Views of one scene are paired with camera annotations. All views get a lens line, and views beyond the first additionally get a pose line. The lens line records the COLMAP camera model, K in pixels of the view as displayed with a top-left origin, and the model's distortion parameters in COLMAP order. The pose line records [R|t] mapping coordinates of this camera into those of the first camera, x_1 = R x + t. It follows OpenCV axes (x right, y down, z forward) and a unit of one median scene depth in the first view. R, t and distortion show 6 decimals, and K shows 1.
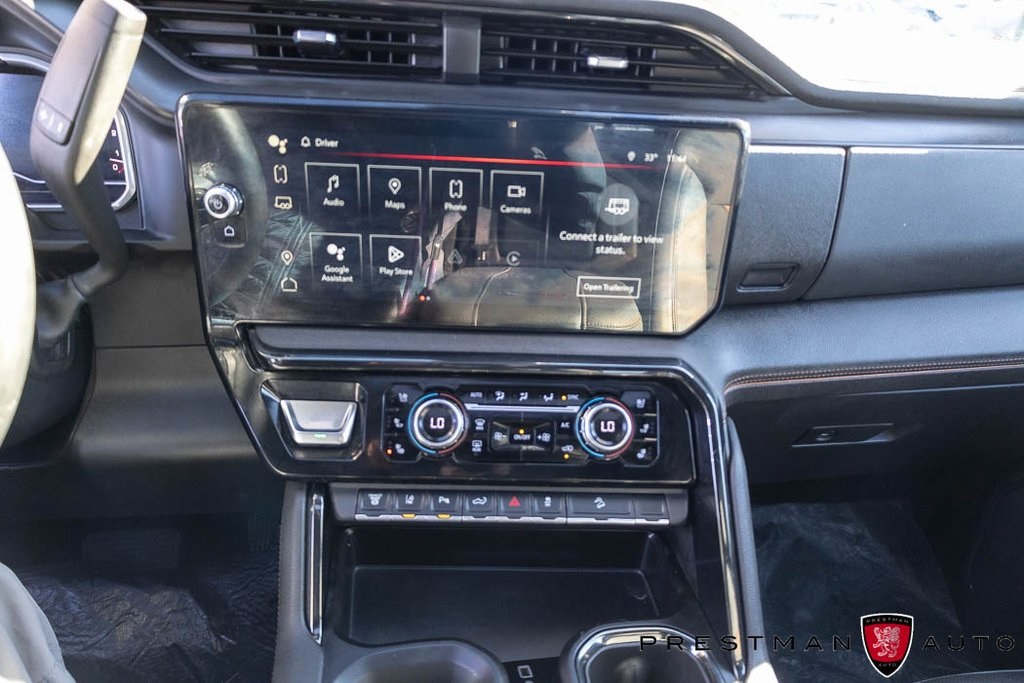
lens RADIAL K [[637.5, 0, 512.0], [0, 637.5, 341.5], [0, 0, 1]] dist [0.000956, 0.001818]
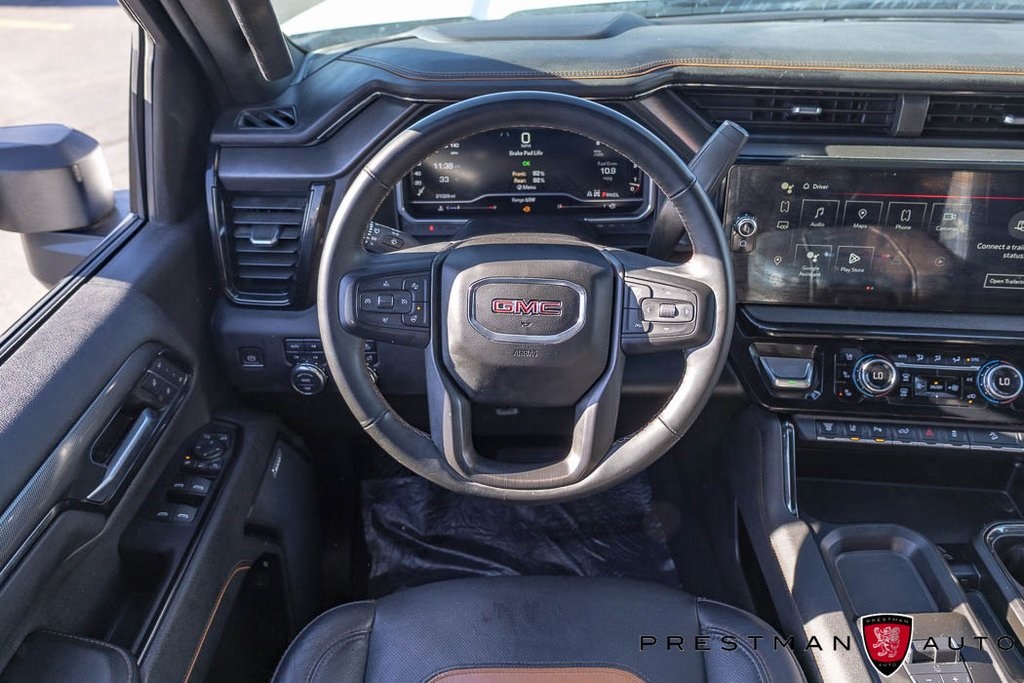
lens RADIAL K [[792.9, 0, 537.5], [0, 792.9, 300.2], [0, 0, 1]] dist [-0.069706, 0.128078]
pose [[0.988550, 0.015675, -0.150074, -0.600685], [-0.007201, 0.998357, 0.056849, -0.133899], [0.150719, -0.055118, 0.987039, -0.832998]]
